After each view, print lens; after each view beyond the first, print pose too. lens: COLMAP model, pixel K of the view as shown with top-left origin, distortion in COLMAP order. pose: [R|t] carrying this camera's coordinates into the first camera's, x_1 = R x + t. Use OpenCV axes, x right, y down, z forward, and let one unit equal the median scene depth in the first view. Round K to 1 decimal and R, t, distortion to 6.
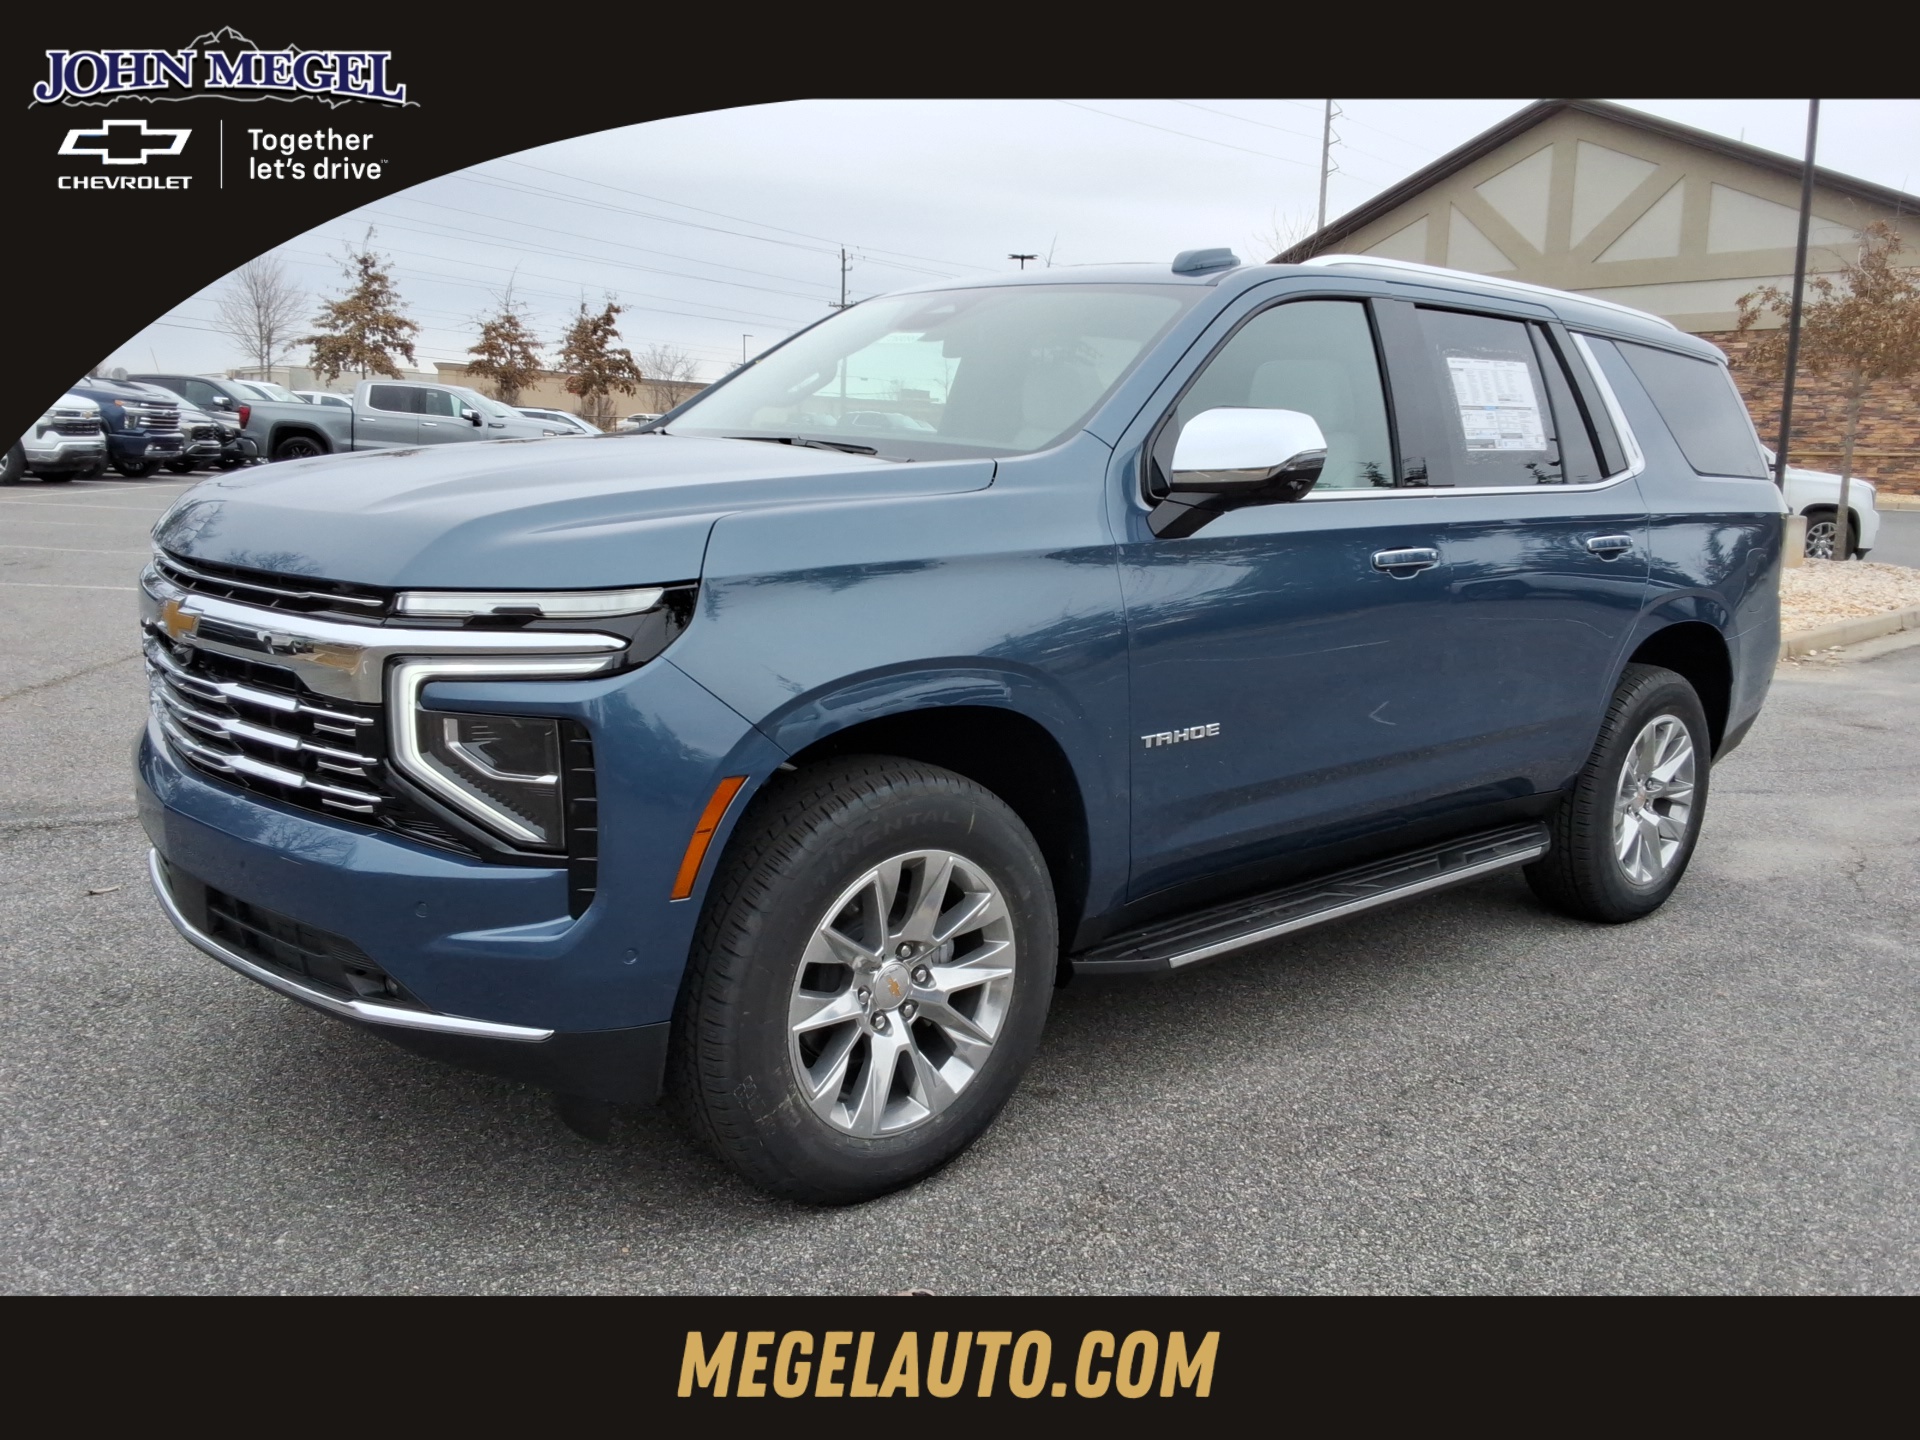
lens RADIAL K [[1574.3, 0, 979.2], [0, 1574.3, 715.0], [0, 0, 1]] dist [0.014164, -0.071974]
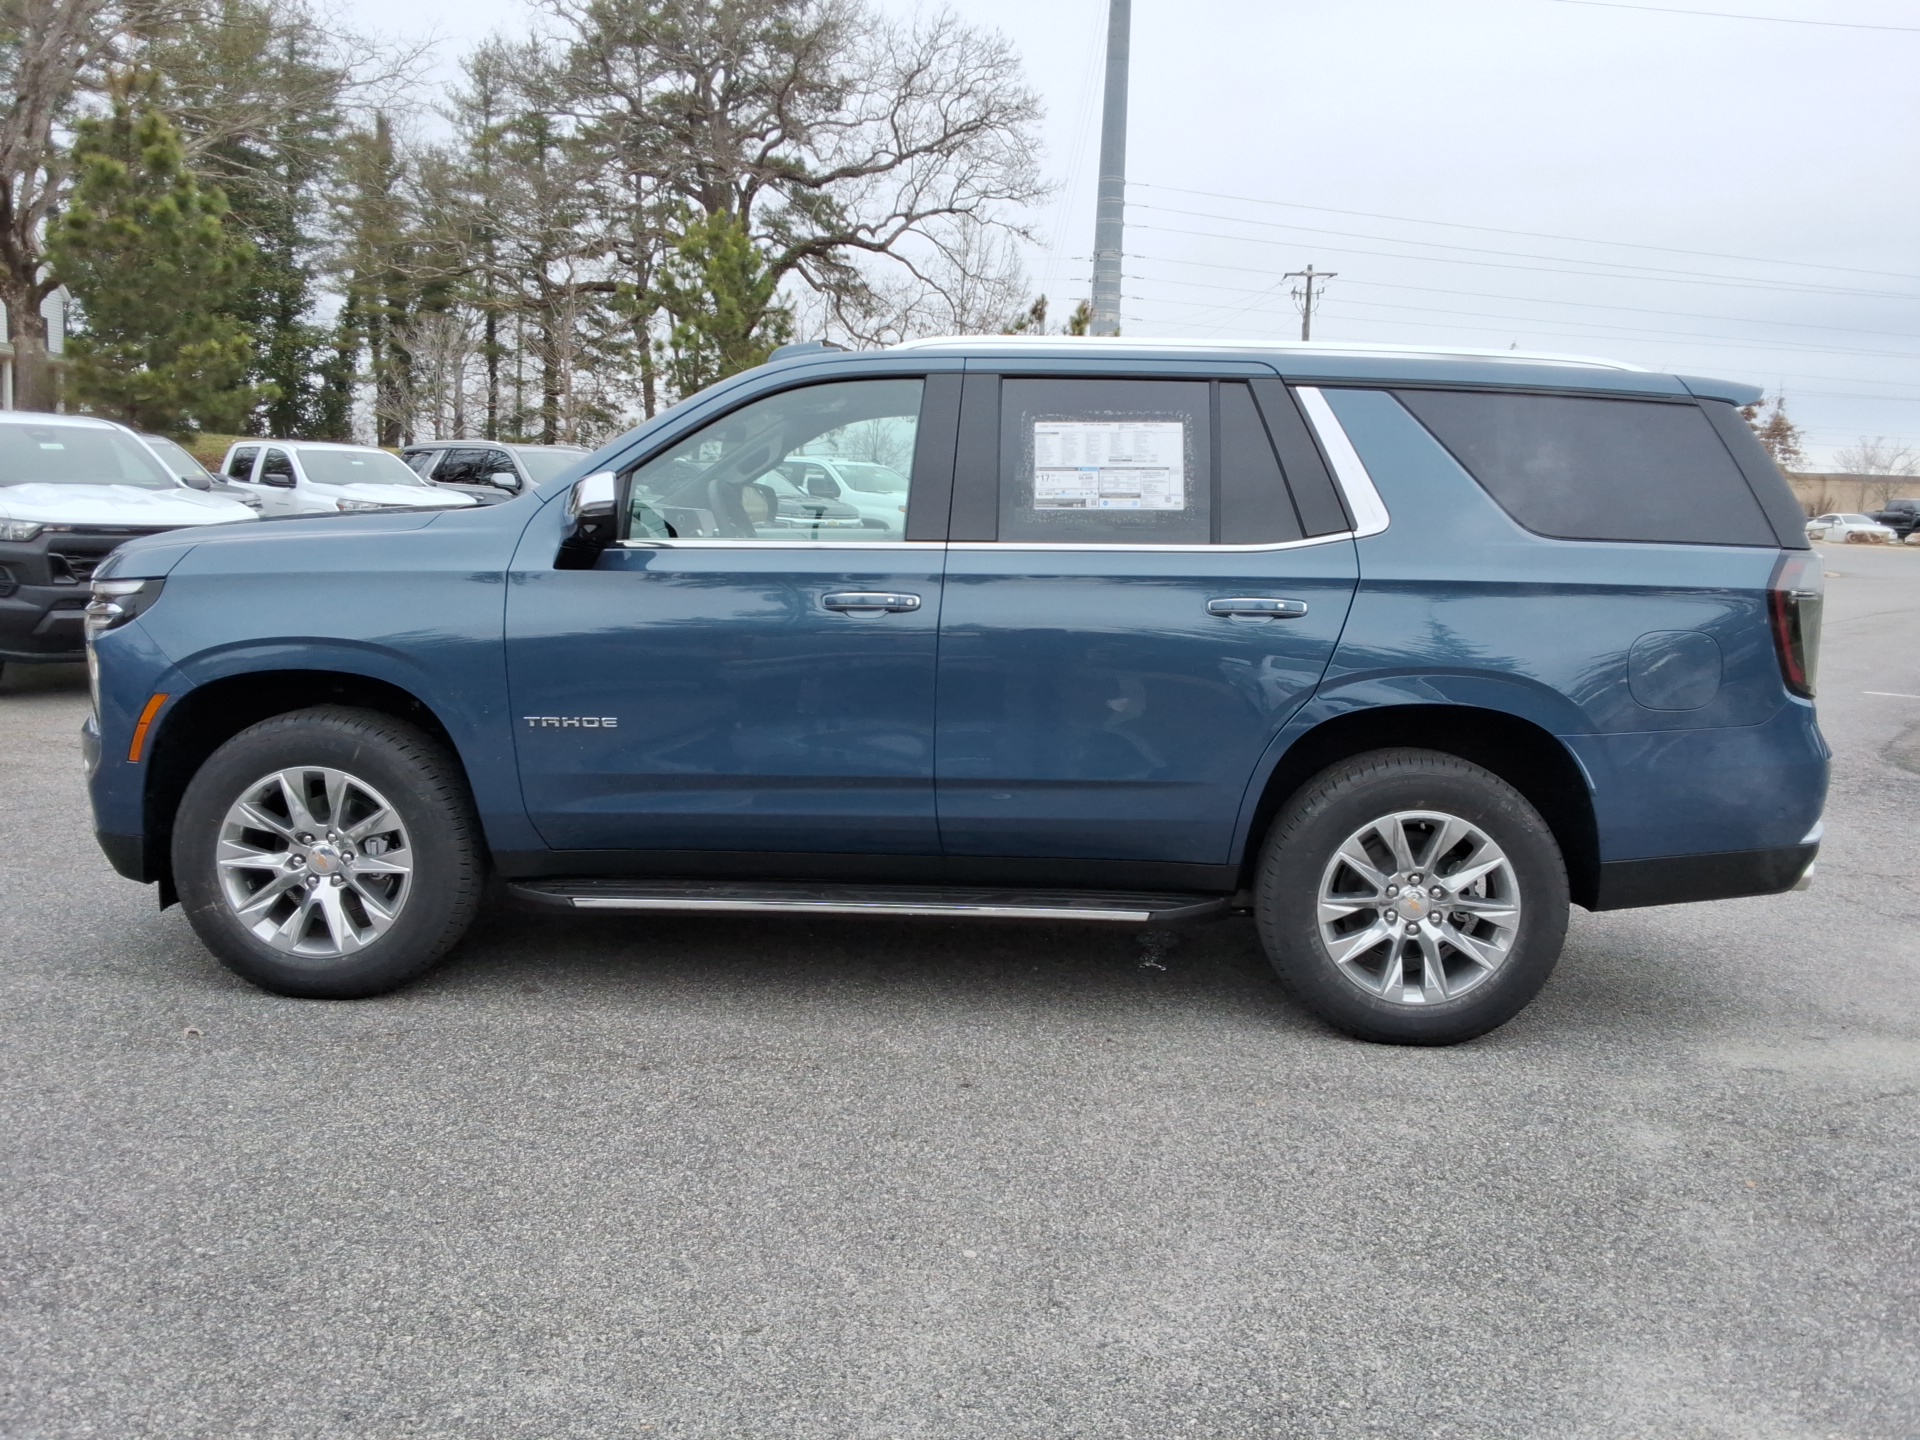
lens RADIAL K [[1539.0, 0, 976.4], [0, 1539.0, 687.6], [0, 0, 1]] dist [0.116839, -0.184079]
pose [[0.708627, 0.063673, -0.702704, 1.010267], [-0.120983, 0.992135, -0.032104, -0.011784], [0.695134, 0.107765, 0.710757, 0.252557]]
